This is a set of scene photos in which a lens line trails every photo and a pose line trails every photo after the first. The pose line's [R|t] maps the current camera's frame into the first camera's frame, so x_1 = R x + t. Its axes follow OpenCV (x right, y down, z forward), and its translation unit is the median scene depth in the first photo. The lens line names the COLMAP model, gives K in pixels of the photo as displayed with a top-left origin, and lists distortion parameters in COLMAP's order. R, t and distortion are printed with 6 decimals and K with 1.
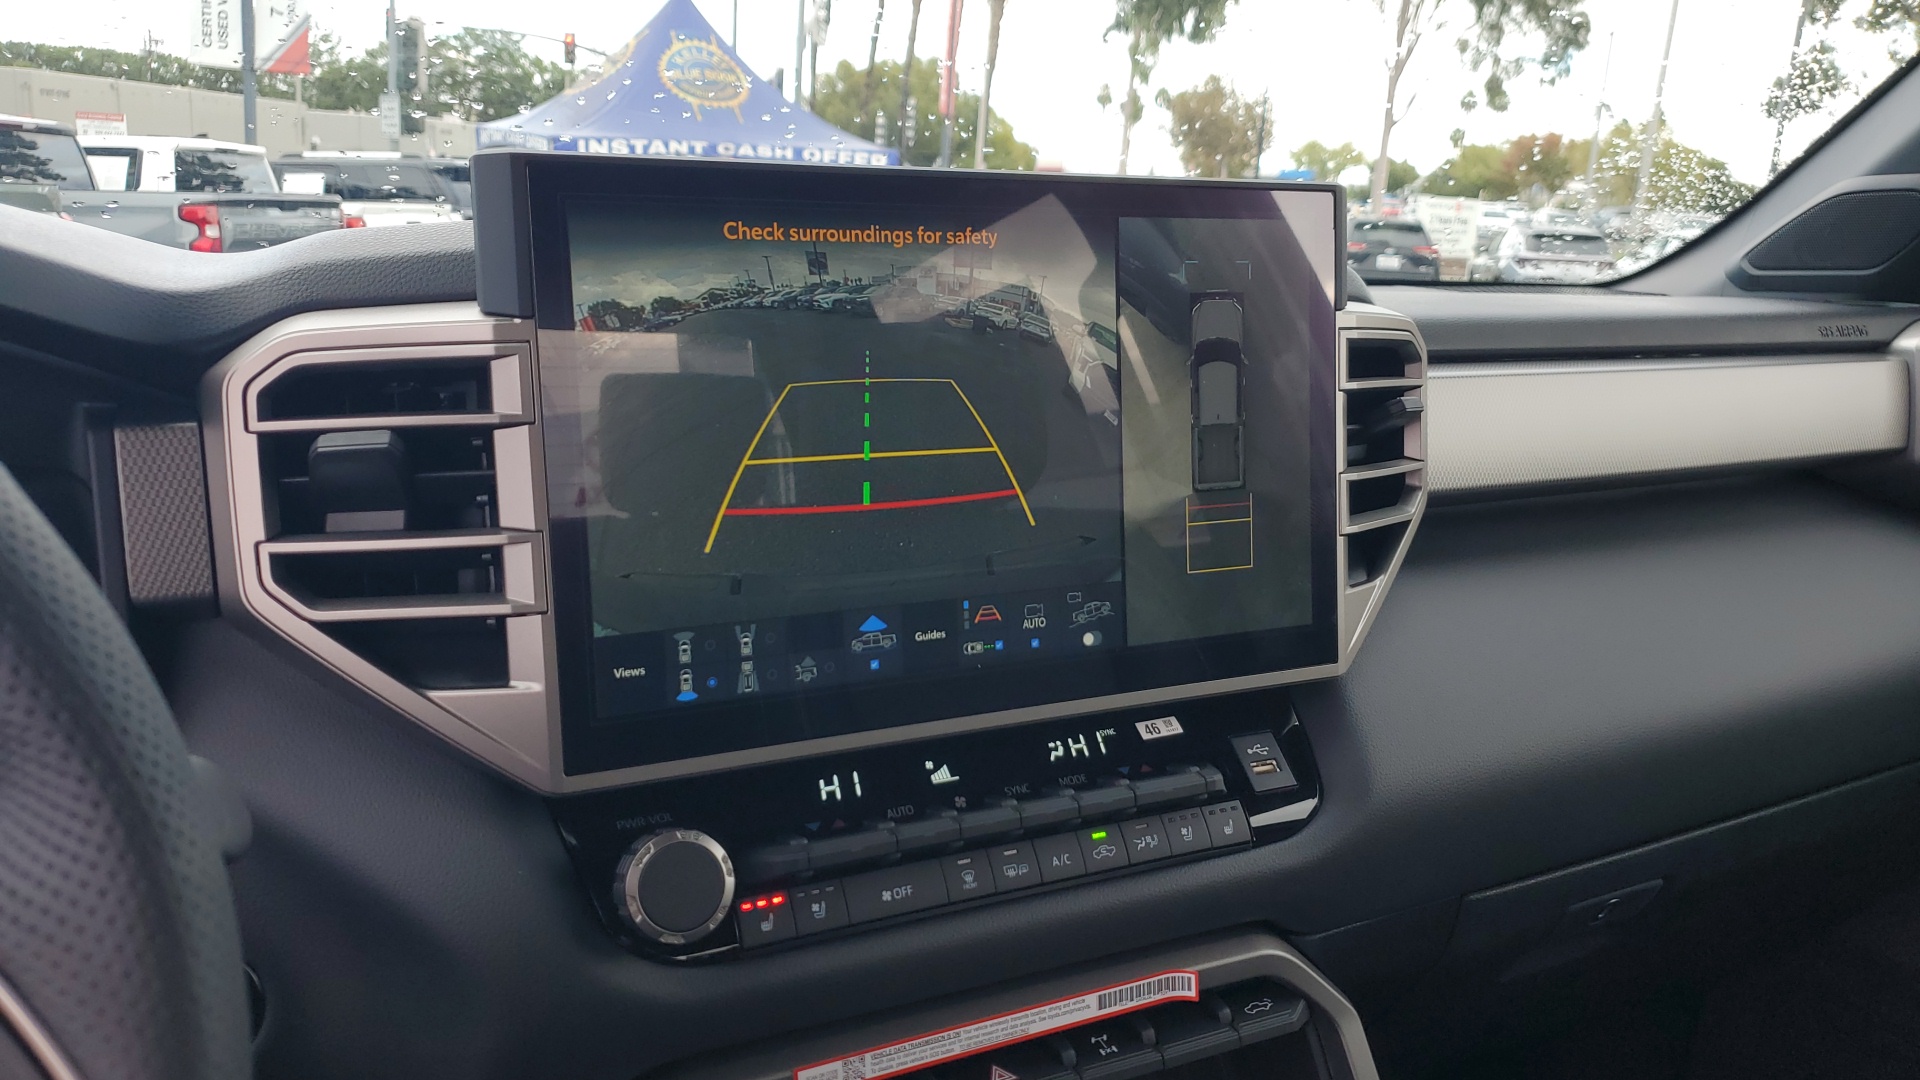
lens RADIAL K [[1496.5, 0, 986.0], [0, 1496.5, 506.2], [0, 0, 1]] dist [0.049023, -0.051920]
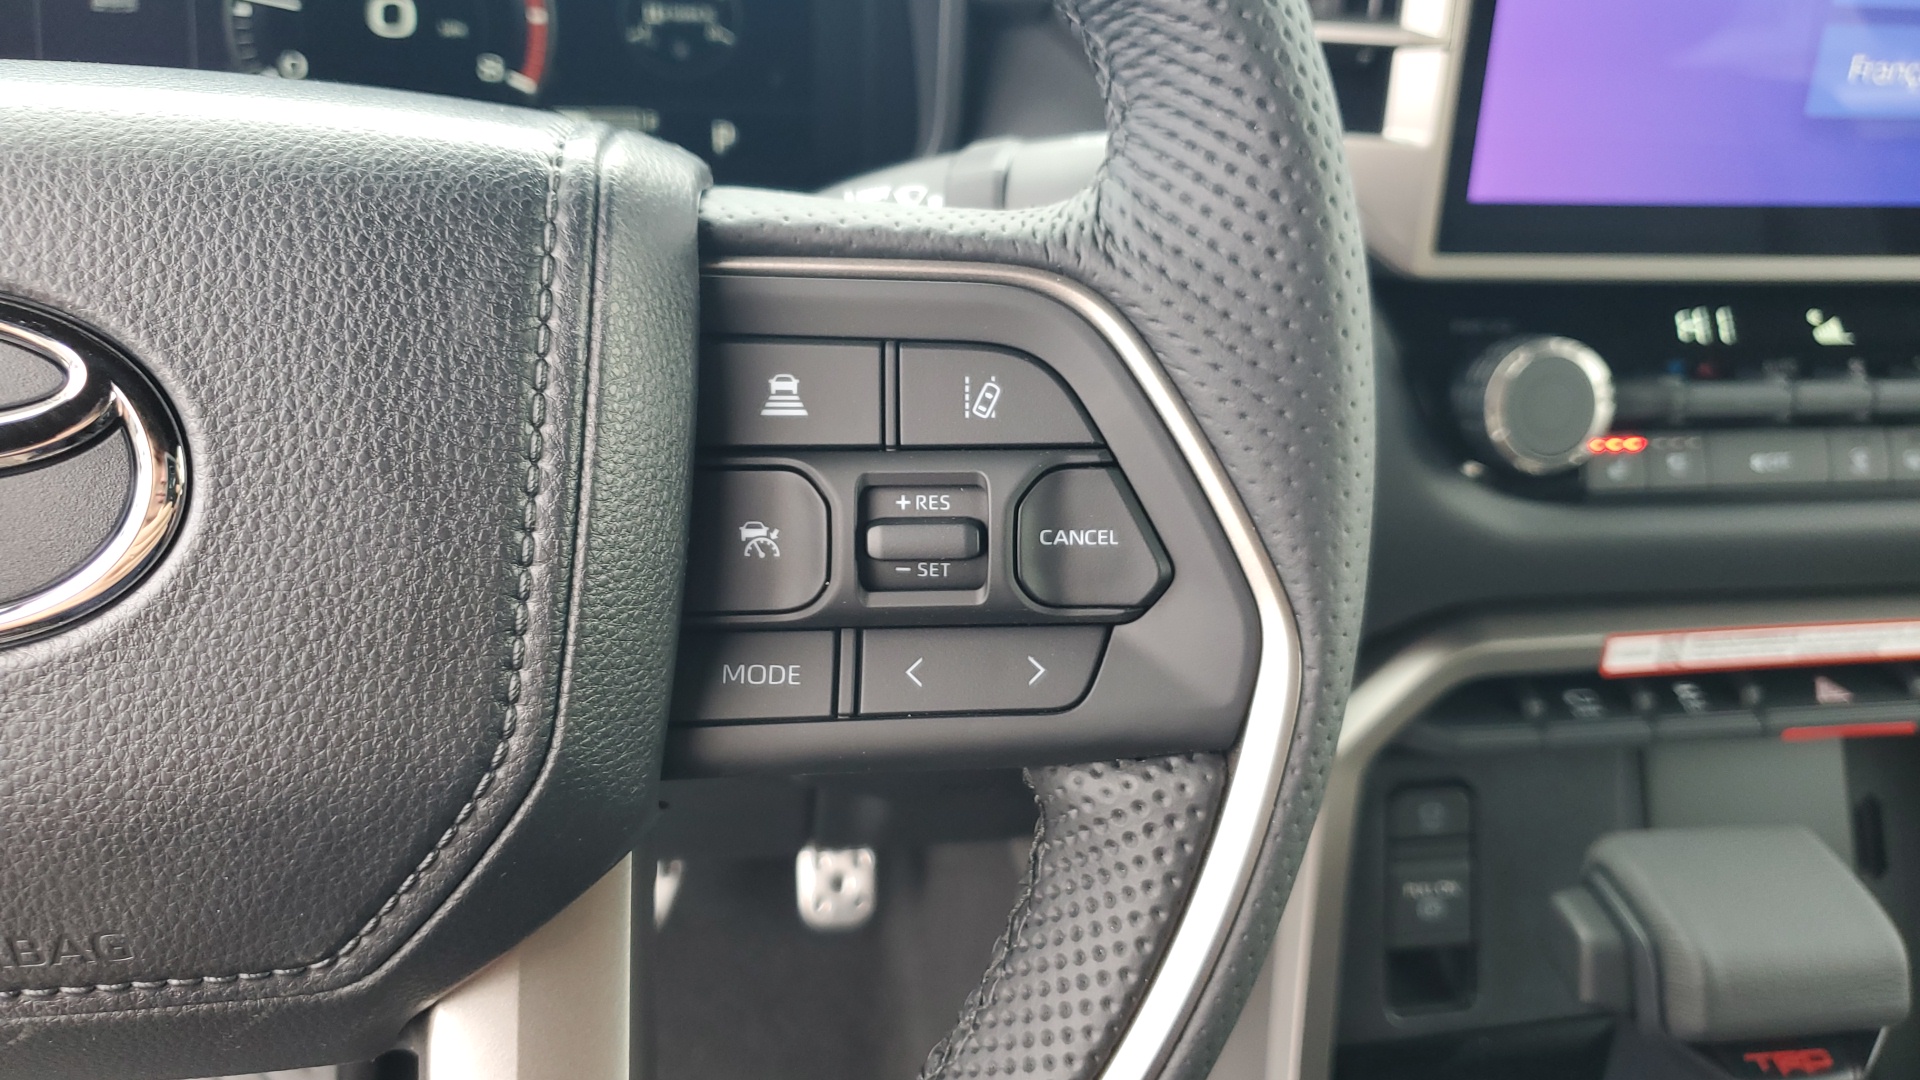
lens RADIAL K [[1496.5, 0, 953.2], [0, 1496.5, 532.0], [0, 0, 1]] dist [0.049023, -0.051920]
pose [[0.948172, 0.178258, -0.263047, -0.243949], [-0.093645, 0.947817, 0.304750, 0.079457], [0.303645, -0.264322, 0.915387, 0.088858]]
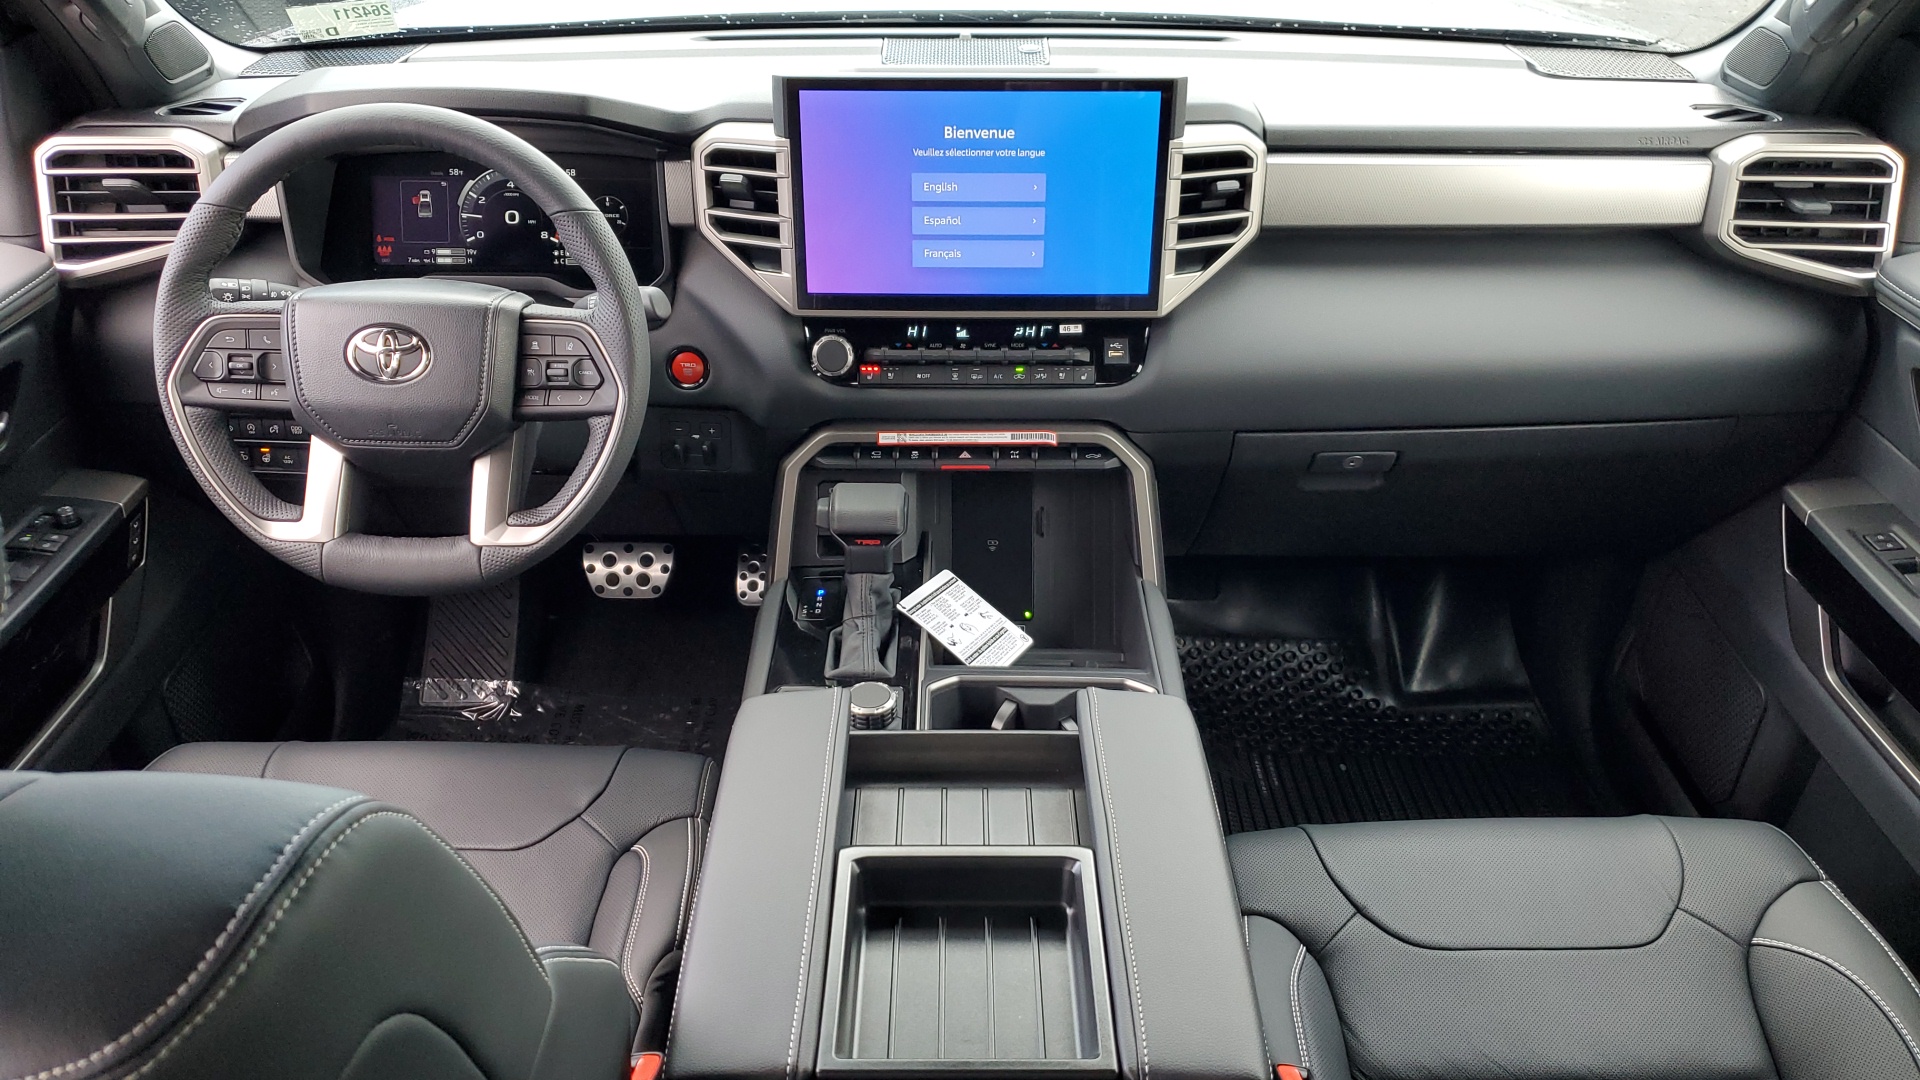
lens RADIAL K [[1496.5, 0, 955.3], [0, 1496.5, 583.6], [0, 0, 1]] dist [0.049023, -0.051920]
pose [[0.879635, 0.233278, -0.414516, 1.049862], [-0.070491, 0.925786, 0.371419, -0.337801], [0.470397, -0.297493, 0.830798, -1.107666]]
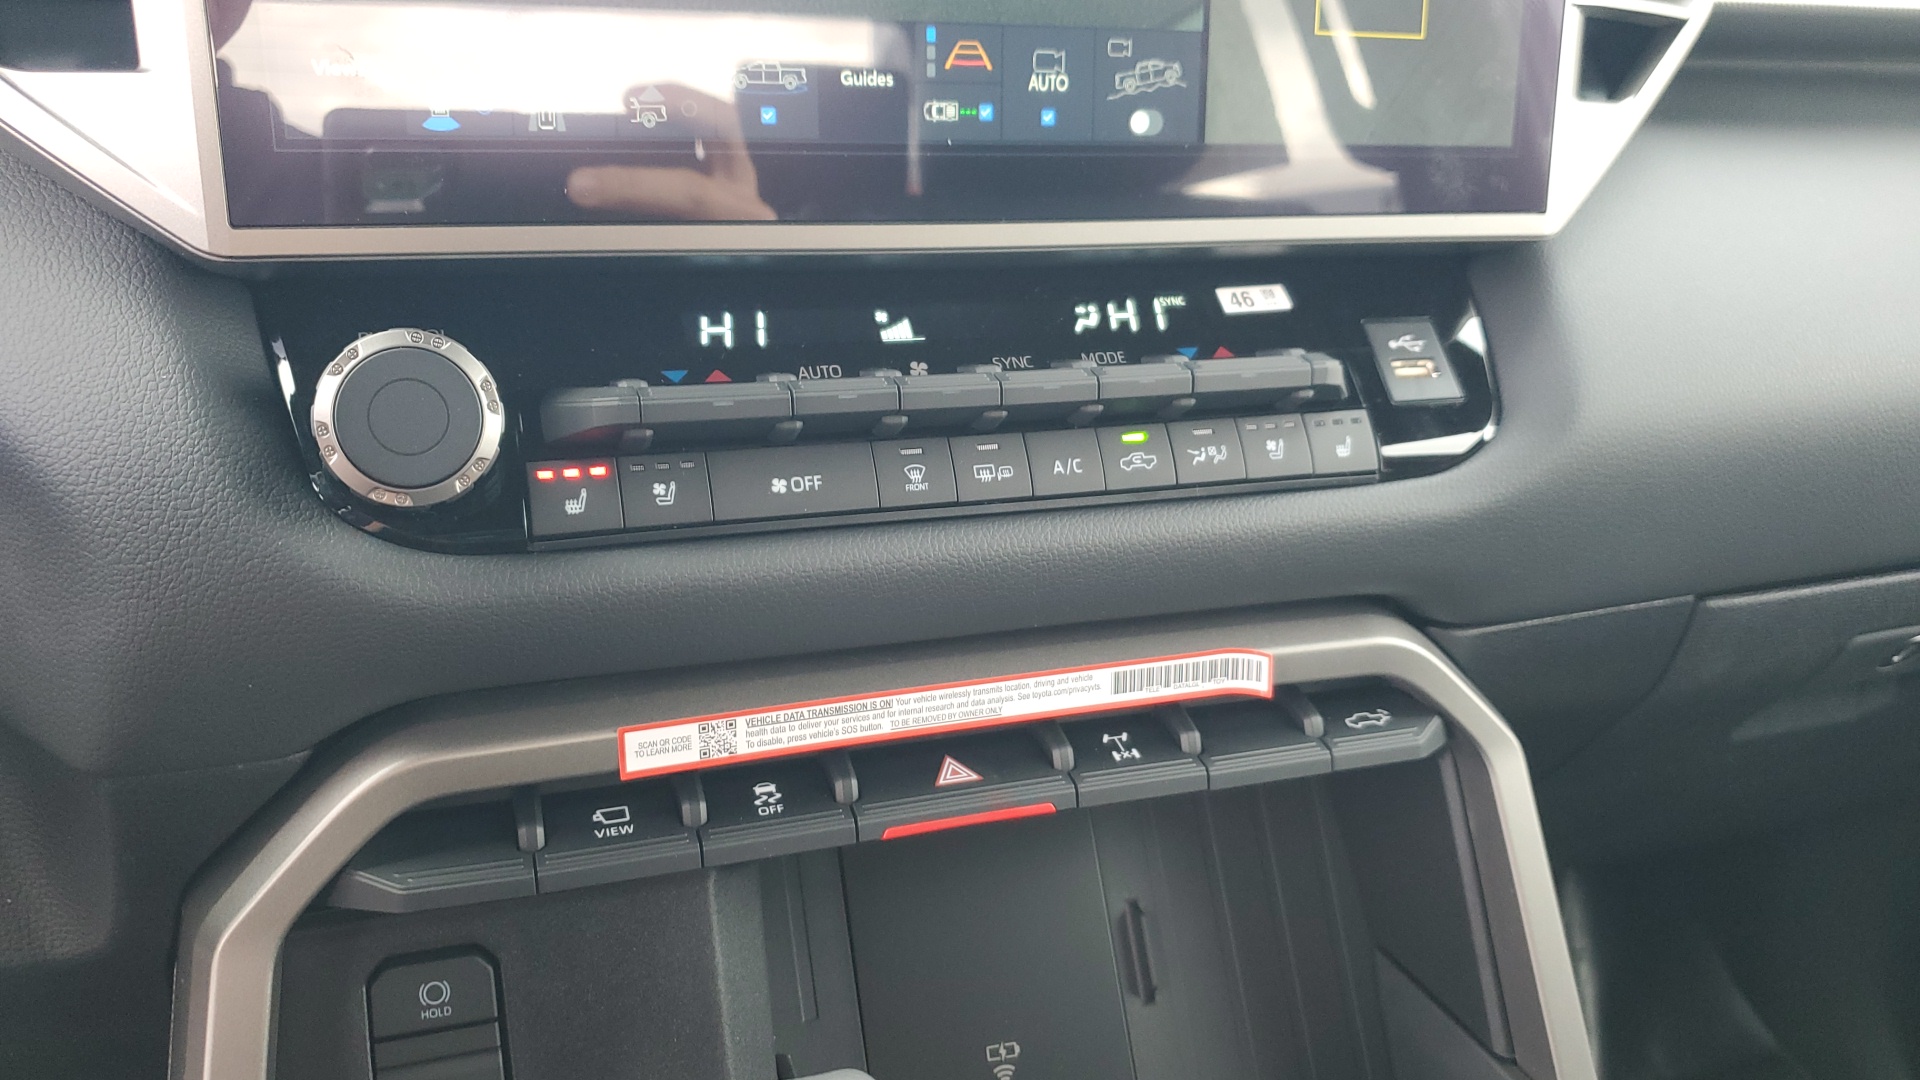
lens RADIAL K [[1496.5, 0, 962.6], [0, 1496.5, 534.2], [0, 0, 1]] dist [0.049023, -0.051920]
pose [[0.988924, 0.070155, -0.130796, 0.090804], [-0.047180, 0.984118, 0.171133, 0.155616], [0.140724, -0.163066, 0.976528, 0.357361]]
